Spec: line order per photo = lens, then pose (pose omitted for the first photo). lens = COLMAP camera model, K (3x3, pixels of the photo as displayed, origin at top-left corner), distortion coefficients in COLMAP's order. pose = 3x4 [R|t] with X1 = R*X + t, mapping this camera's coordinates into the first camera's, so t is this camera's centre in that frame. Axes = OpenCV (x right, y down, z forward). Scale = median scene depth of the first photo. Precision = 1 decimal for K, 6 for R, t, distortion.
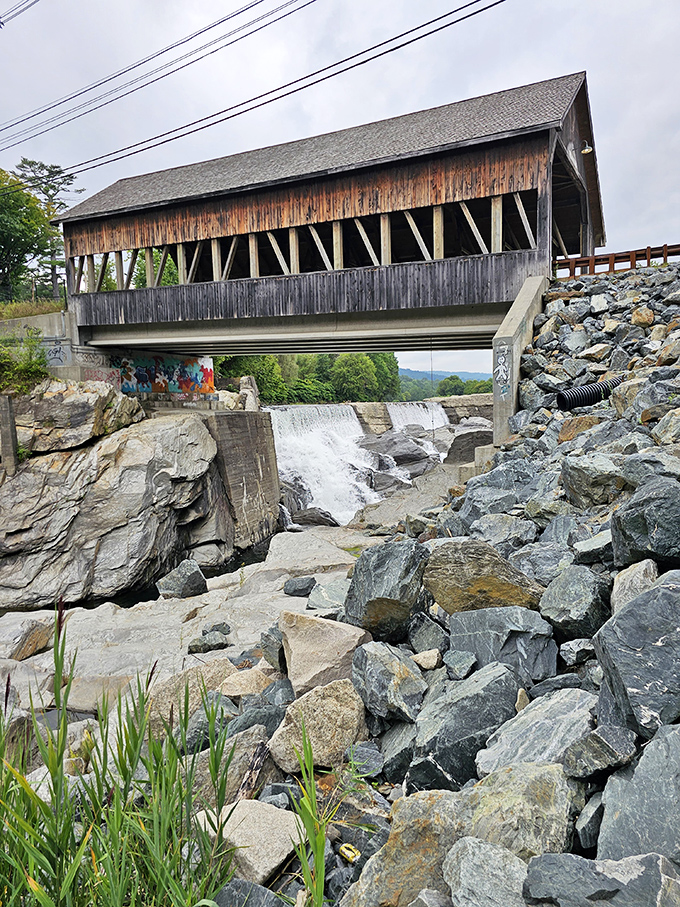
lens RADIAL K [[606.4, 0, 344.2], [0, 606.4, 456.4], [0, 0, 1]] dist [0.057135, -0.016817]
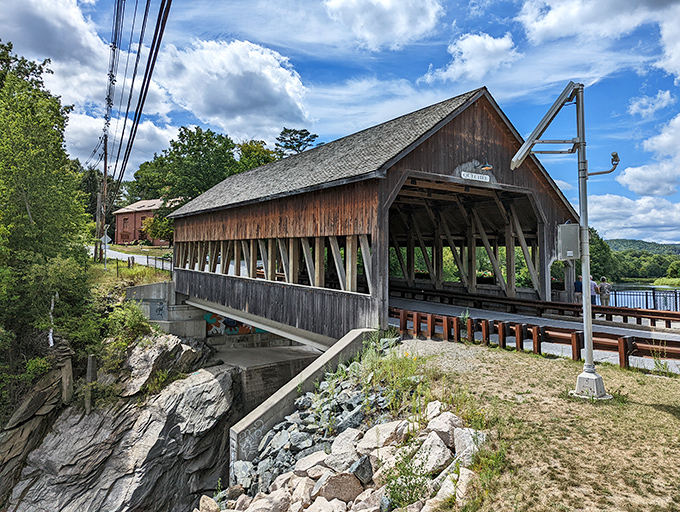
lens RADIAL K [[488.6, 0, 341.3], [0, 488.6, 257.0], [0, 0, 1]] dist [0.081456, -0.002361]
pose [[0.884096, 0.012375, -0.467142, 0.456863], [-0.063981, 0.993441, -0.094770, -0.238361], [0.462905, 0.113674, 0.879089, 0.234672]]
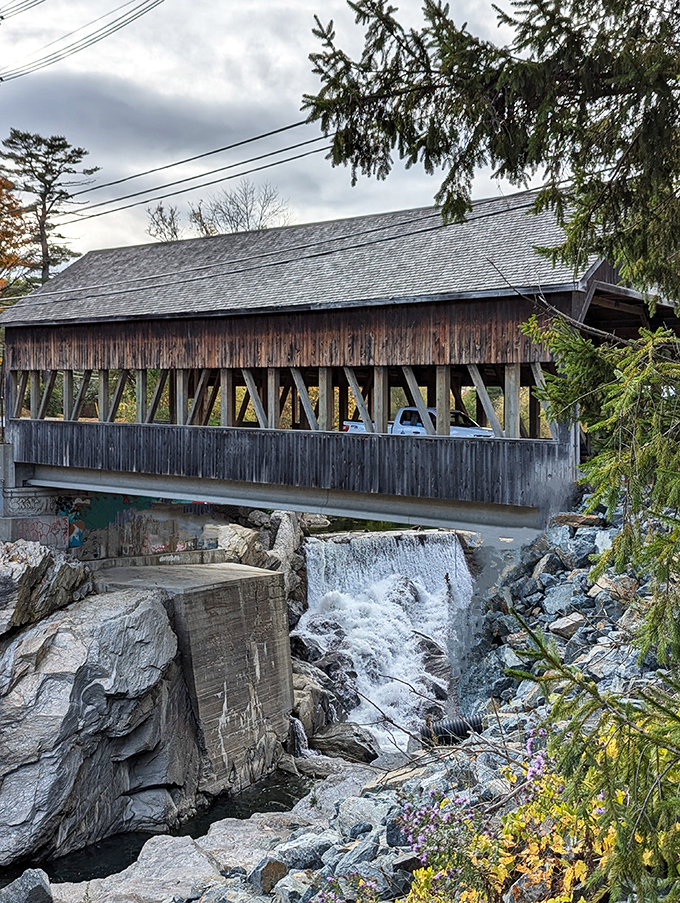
lens RADIAL K [[1089.1, 0, 339.2], [0, 1089.1, 444.3], [0, 0, 1]] dist [0.087753, 0.000000]
pose [[0.980383, 0.022826, -0.195776, 0.231250], [-0.040356, 0.995475, -0.086025, -0.156205], [0.192927, 0.092238, 0.976868, -0.237124]]
